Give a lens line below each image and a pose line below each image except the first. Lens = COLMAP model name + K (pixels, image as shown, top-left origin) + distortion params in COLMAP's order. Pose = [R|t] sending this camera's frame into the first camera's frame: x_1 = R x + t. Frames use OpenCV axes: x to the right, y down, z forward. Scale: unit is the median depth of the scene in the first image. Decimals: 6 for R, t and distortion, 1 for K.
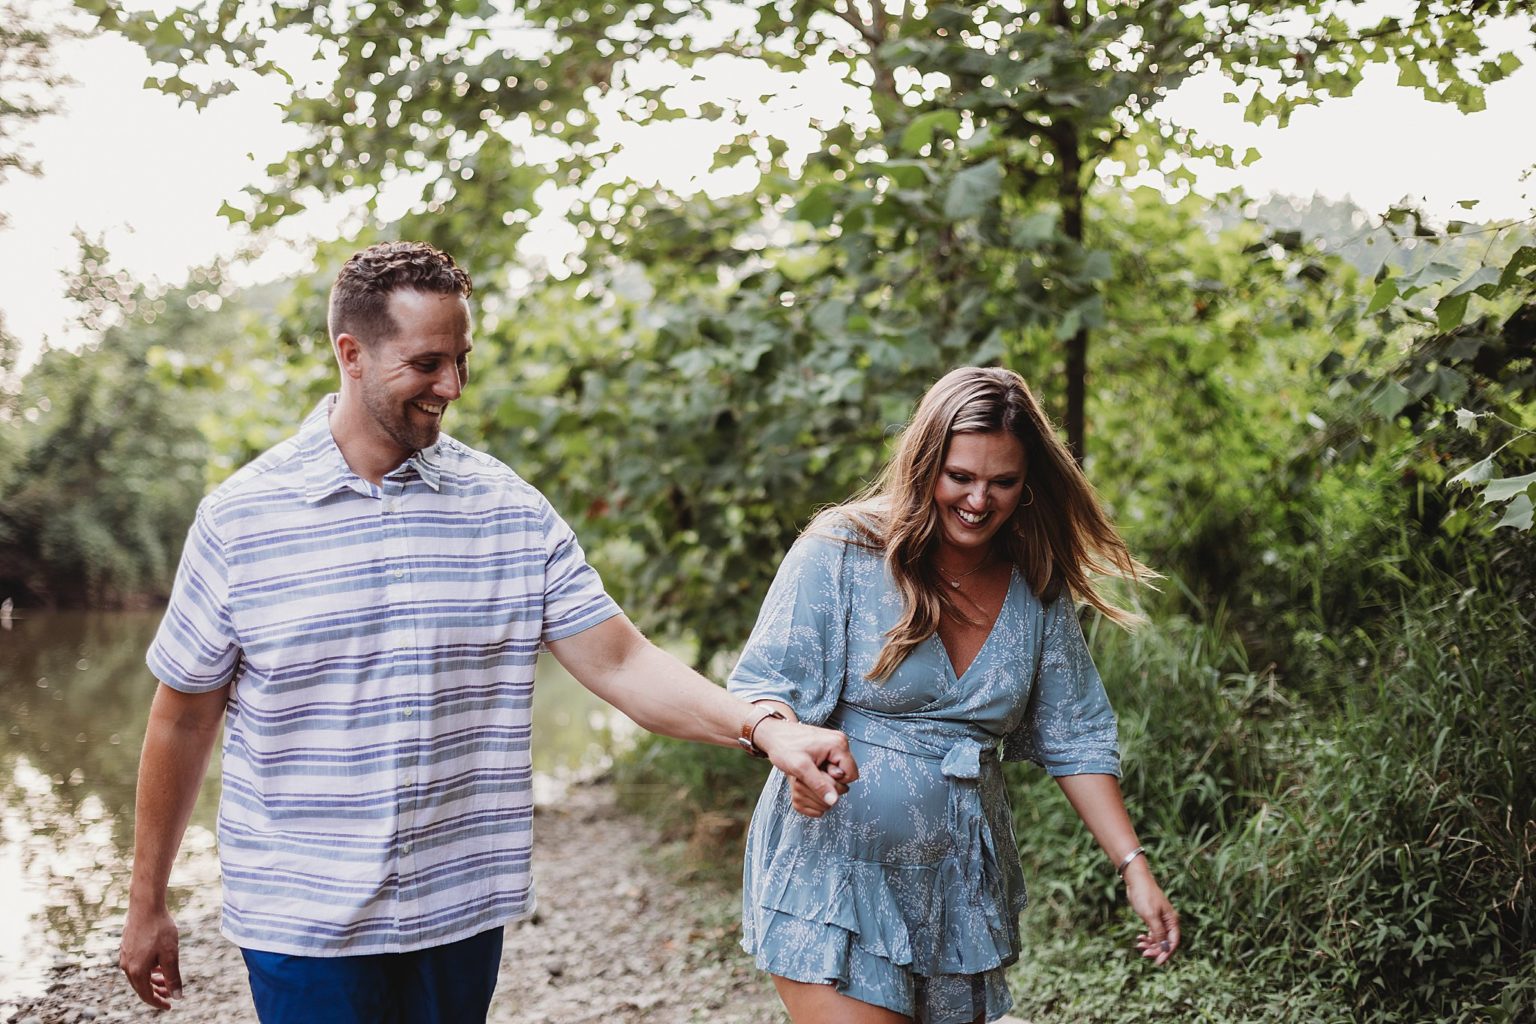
lens RADIAL K [[2191.2, 0, 768.0], [0, 2191.2, 512.0], [0, 0, 1]] dist [0.016109, 0.034660]
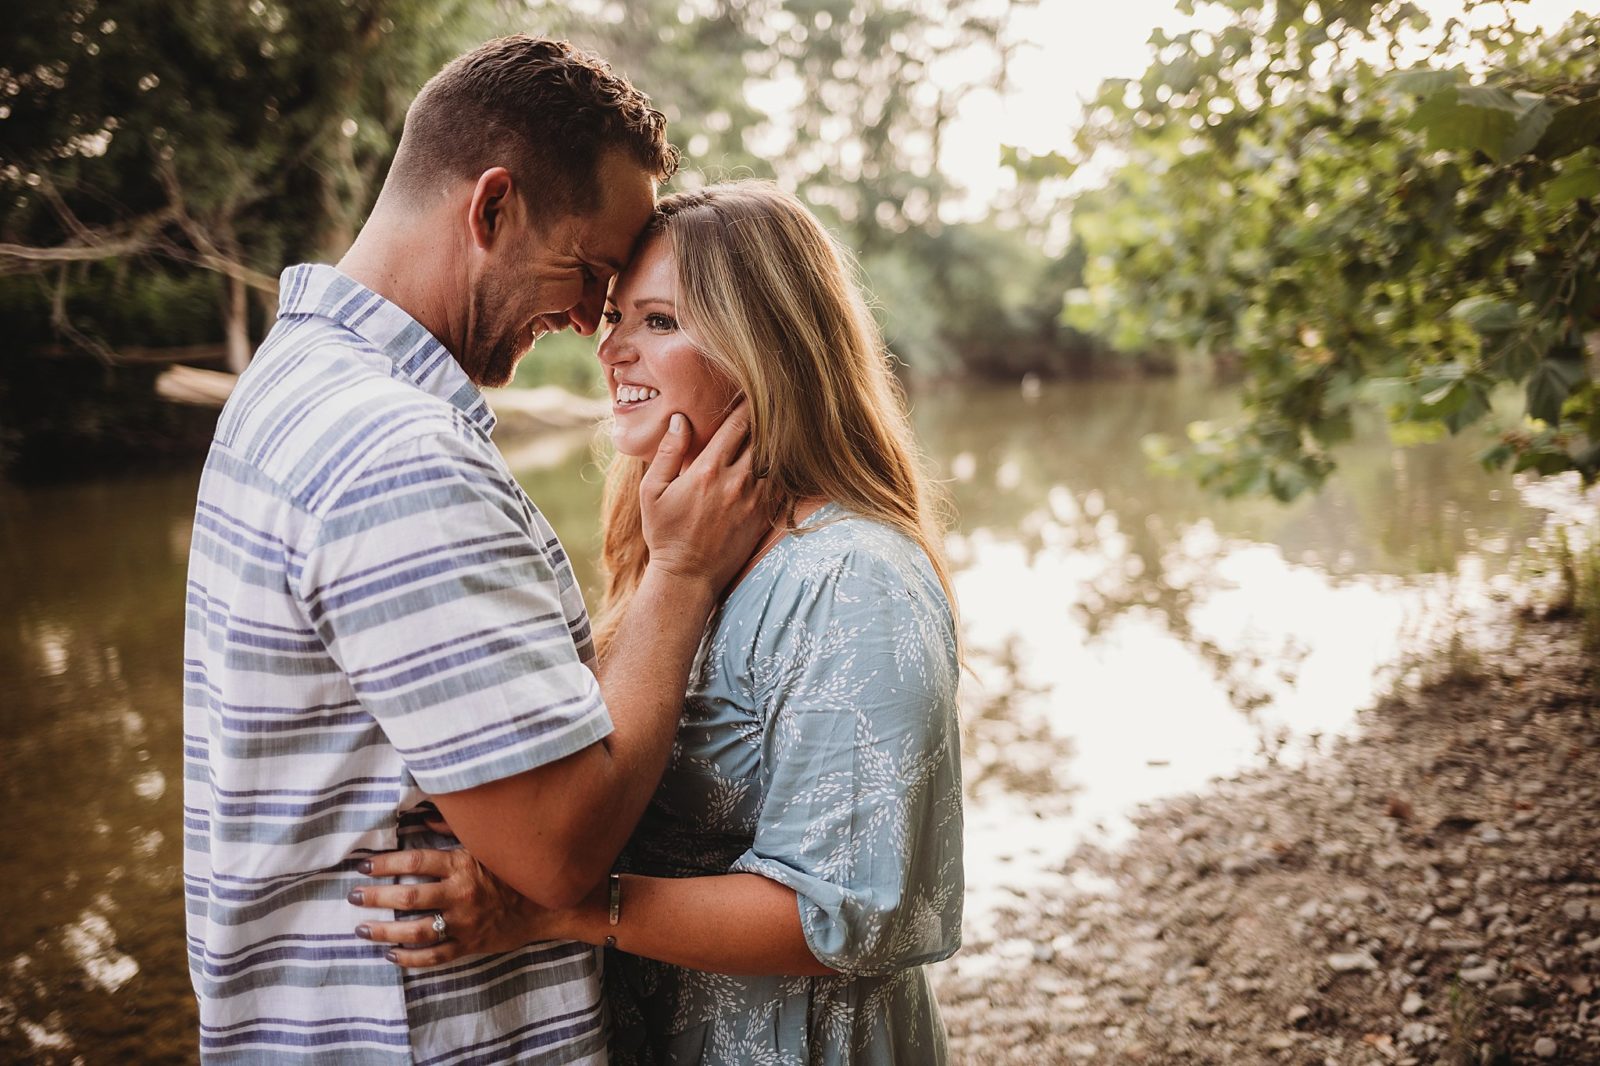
lens RADIAL K [[1606.3, 0, 800.0], [0, 1606.3, 533.0], [0, 0, 1]] dist [-0.025987, -0.007905]
pose [[0.877453, 0.003421, -0.479650, -0.047712], [0.065345, 0.989799, 0.126600, -0.005617], [0.475190, -0.142428, 0.868279, 0.420900]]
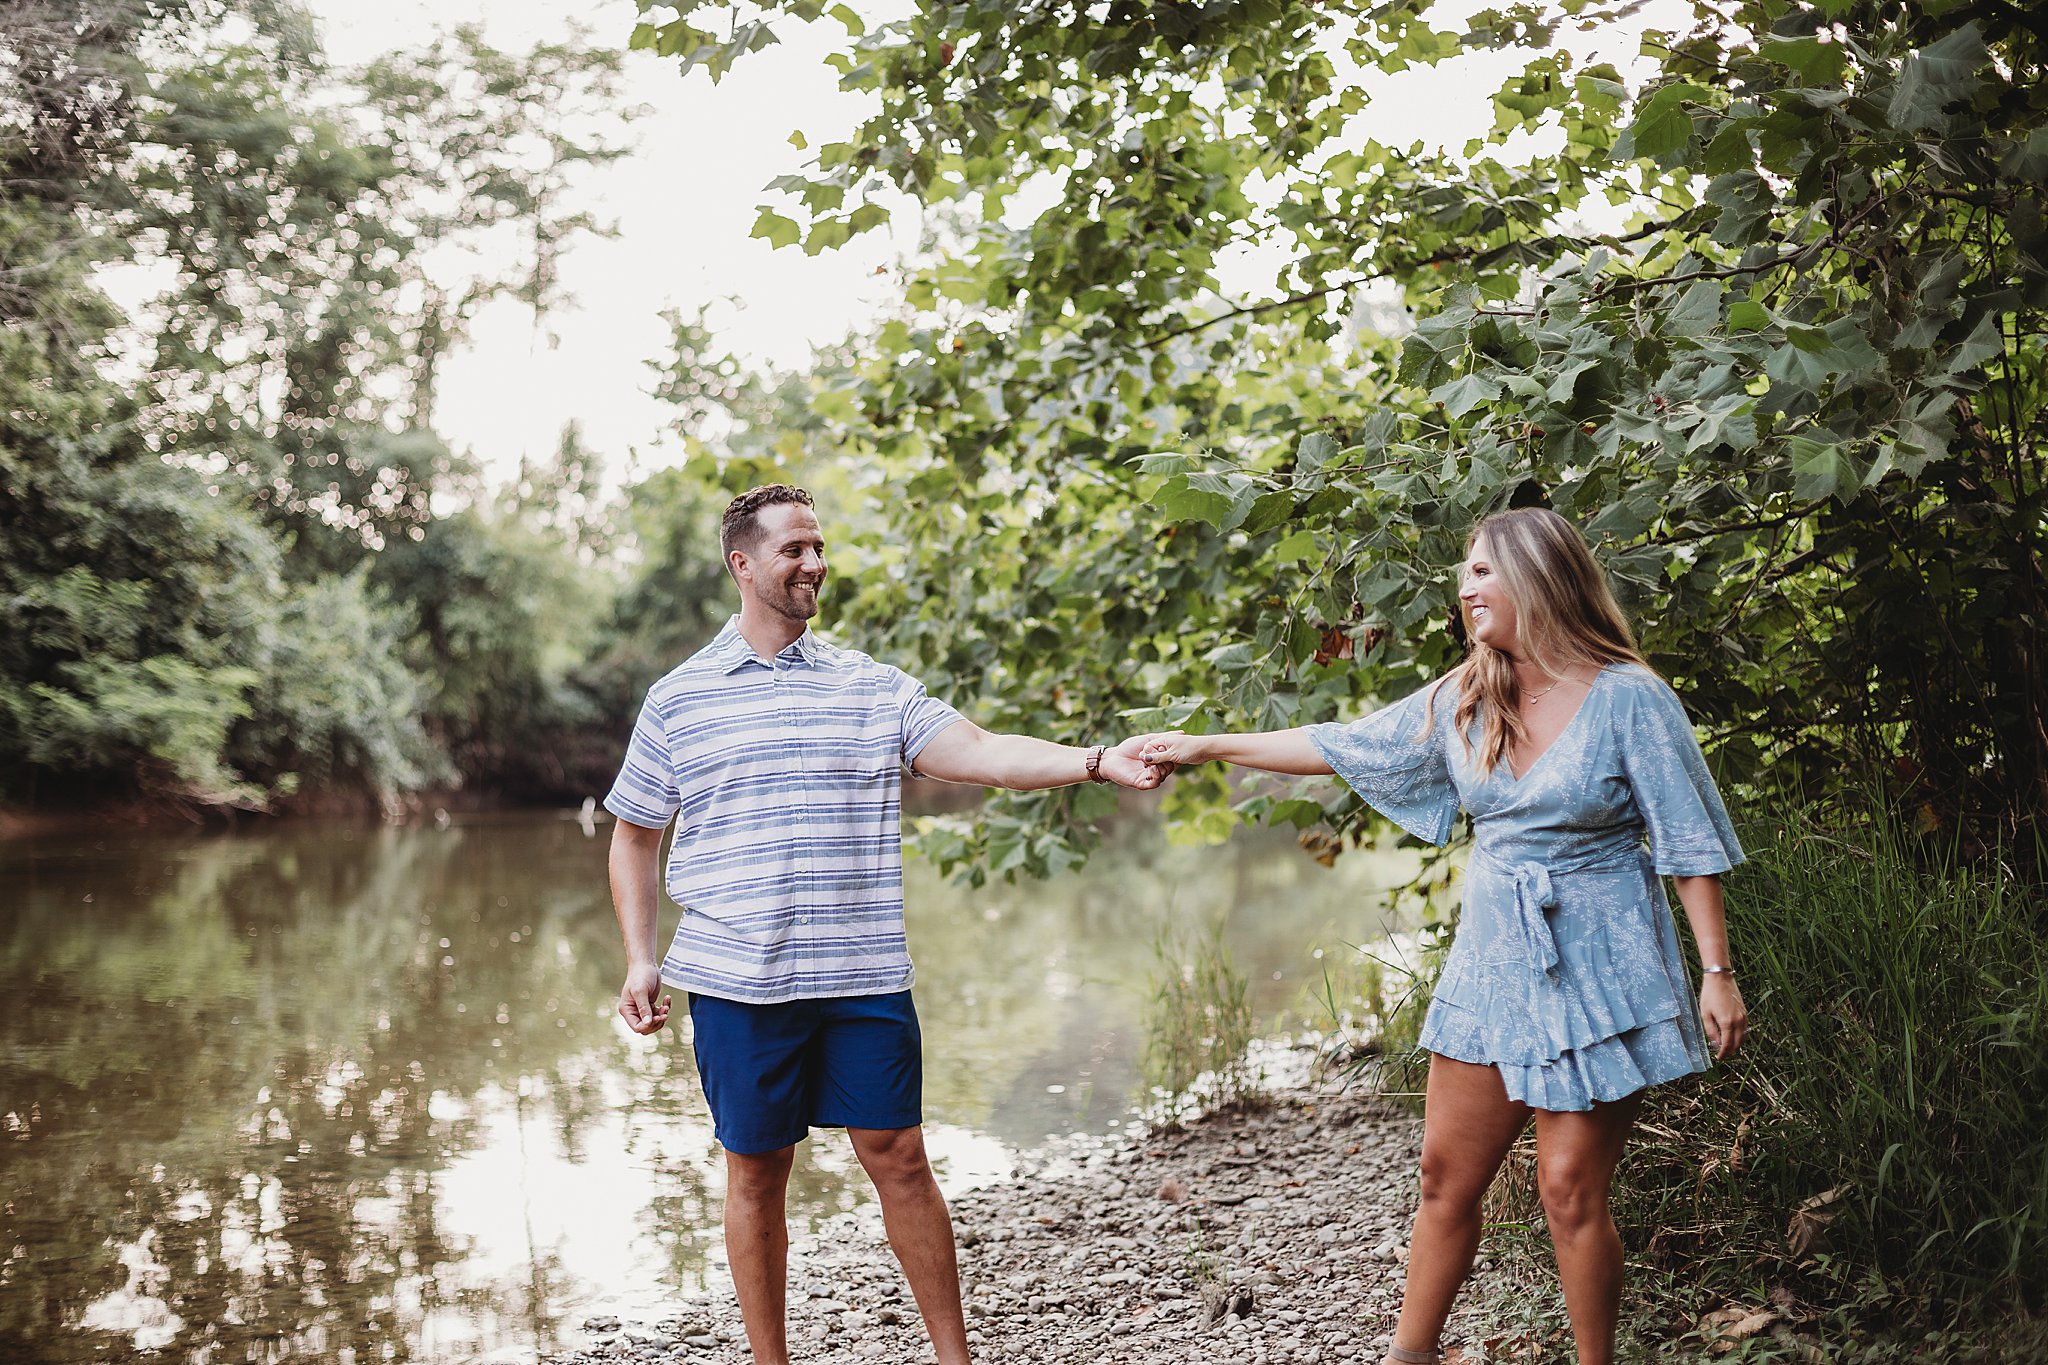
lens RADIAL K [[2867.6, 0, 1024.0], [0, 2867.6, 682.5], [0, 0, 1]] dist [-0.007483, -0.533022]
pose [[0.979285, -0.030559, -0.200168, 0.001233], [0.032080, 0.999476, 0.004357, 0.001813], [0.199930, -0.010688, 0.979752, 0.142670]]
